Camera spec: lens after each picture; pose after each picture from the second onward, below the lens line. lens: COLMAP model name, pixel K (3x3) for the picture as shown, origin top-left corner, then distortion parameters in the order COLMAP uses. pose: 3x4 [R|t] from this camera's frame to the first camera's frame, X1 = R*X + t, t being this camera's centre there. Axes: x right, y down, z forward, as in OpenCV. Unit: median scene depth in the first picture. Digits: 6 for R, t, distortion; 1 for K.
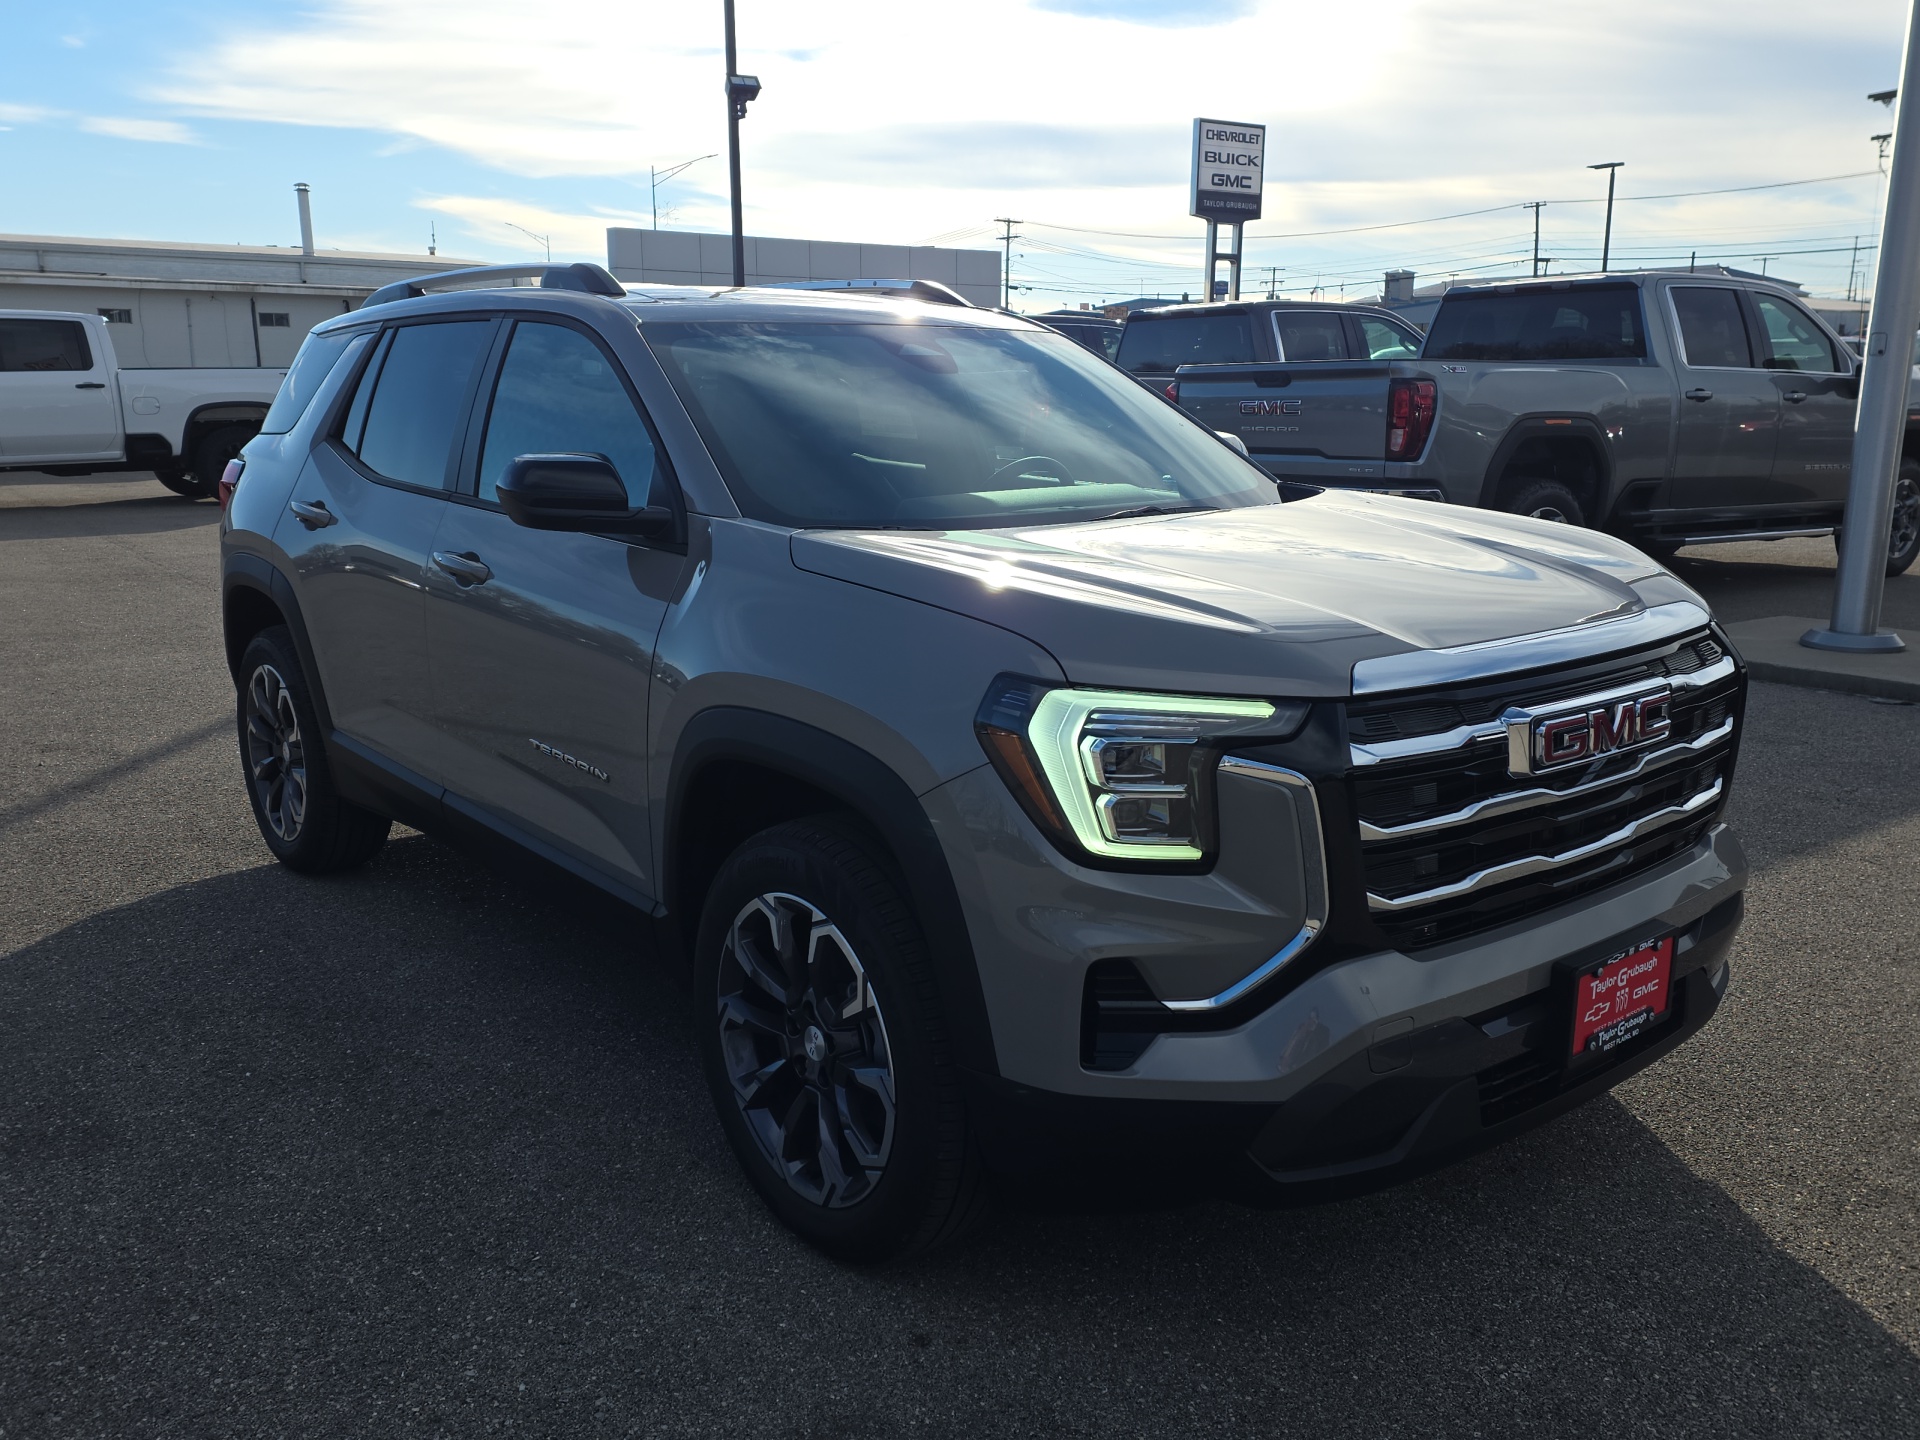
lens RADIAL K [[1516.3, 0, 956.9], [0, 1516.3, 707.8], [0, 0, 1]] dist [0.126859, -0.138780]
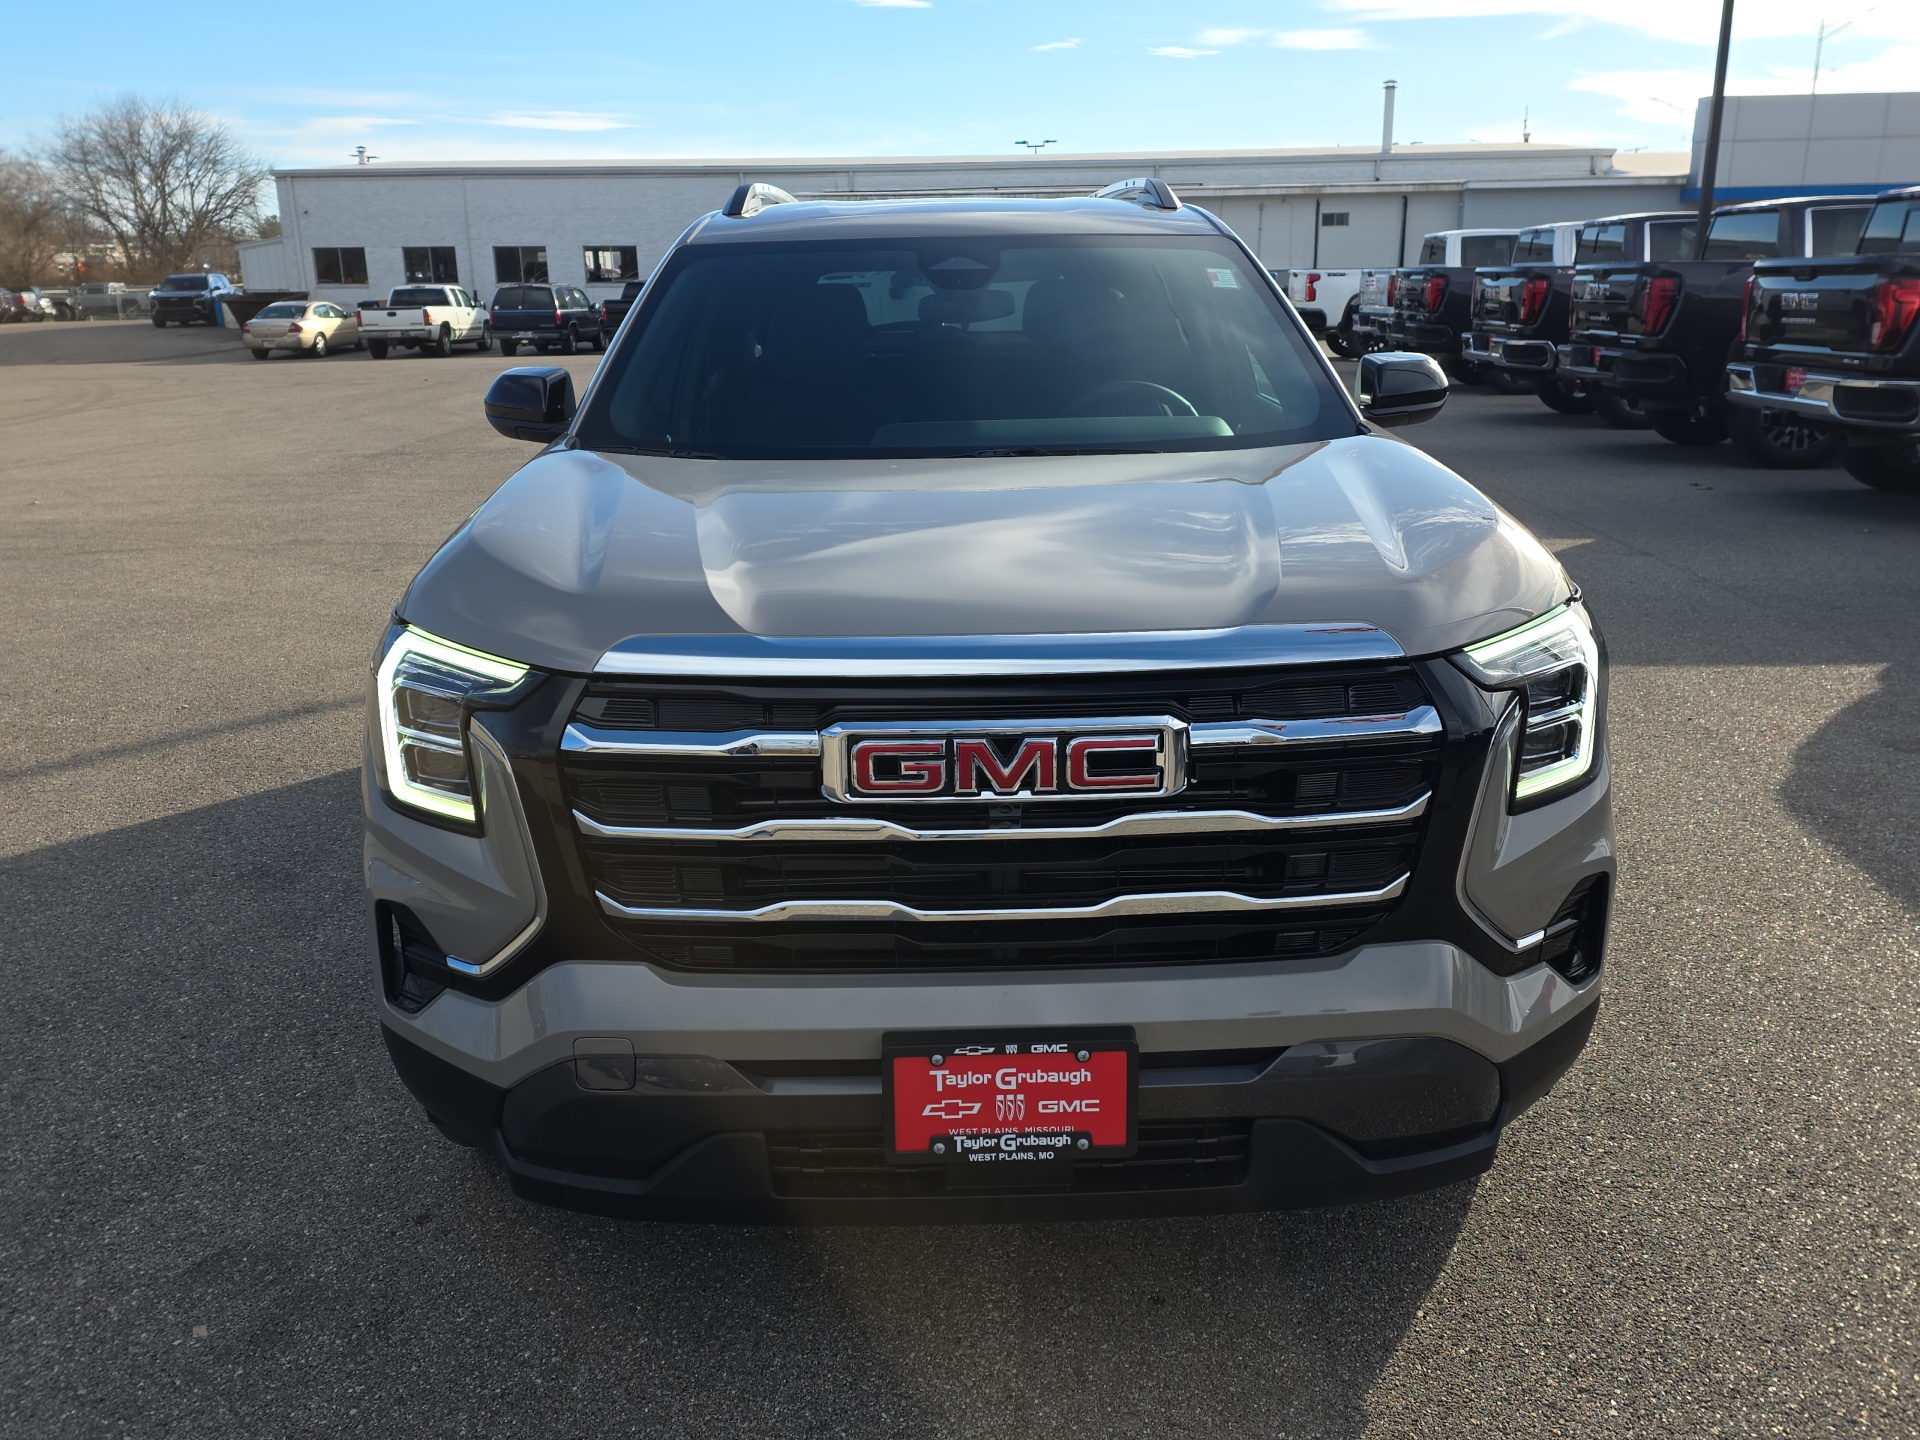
lens RADIAL K [[1516.3, 0, 956.9], [0, 1516.3, 707.8], [0, 0, 1]] dist [0.126859, -0.138780]
pose [[0.797723, 0.152924, -0.583312, 0.821329], [-0.114721, 0.988130, 0.102164, -0.089016], [0.592011, -0.014580, 0.805798, 0.351047]]
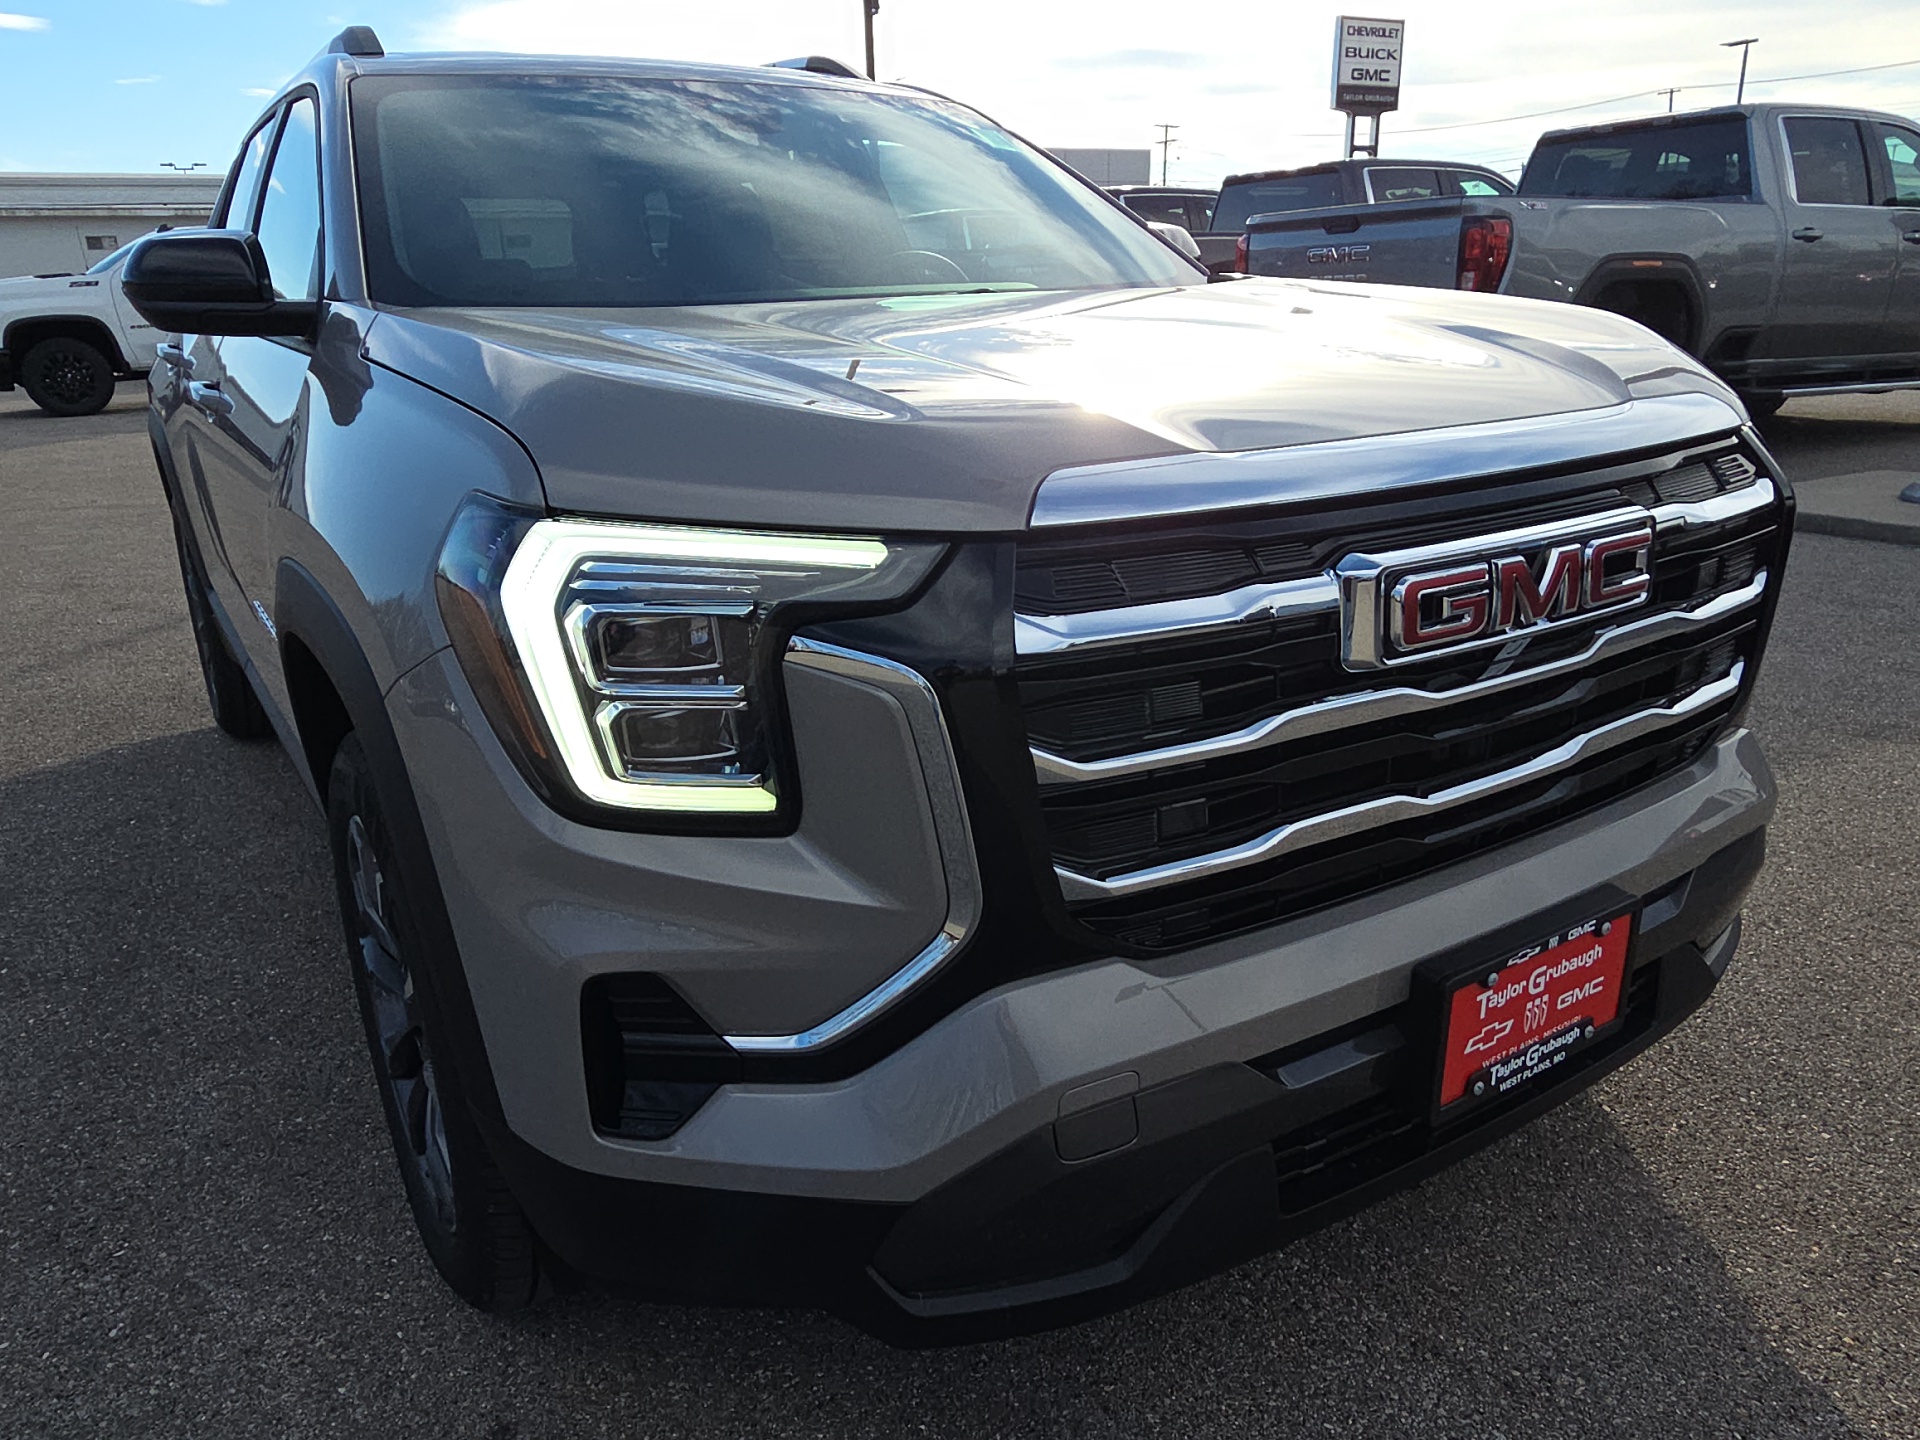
lens RADIAL K [[1291.9, 0, 960.0], [0, 1291.9, 720.0], [0, 0, 1]] dist [0.028805, -0.024505]
pose [[0.992092, 0.013451, -0.124786, 0.254590], [0.000710, 0.993623, 0.112753, 0.006805], [0.125507, -0.111950, 0.985756, 0.446604]]
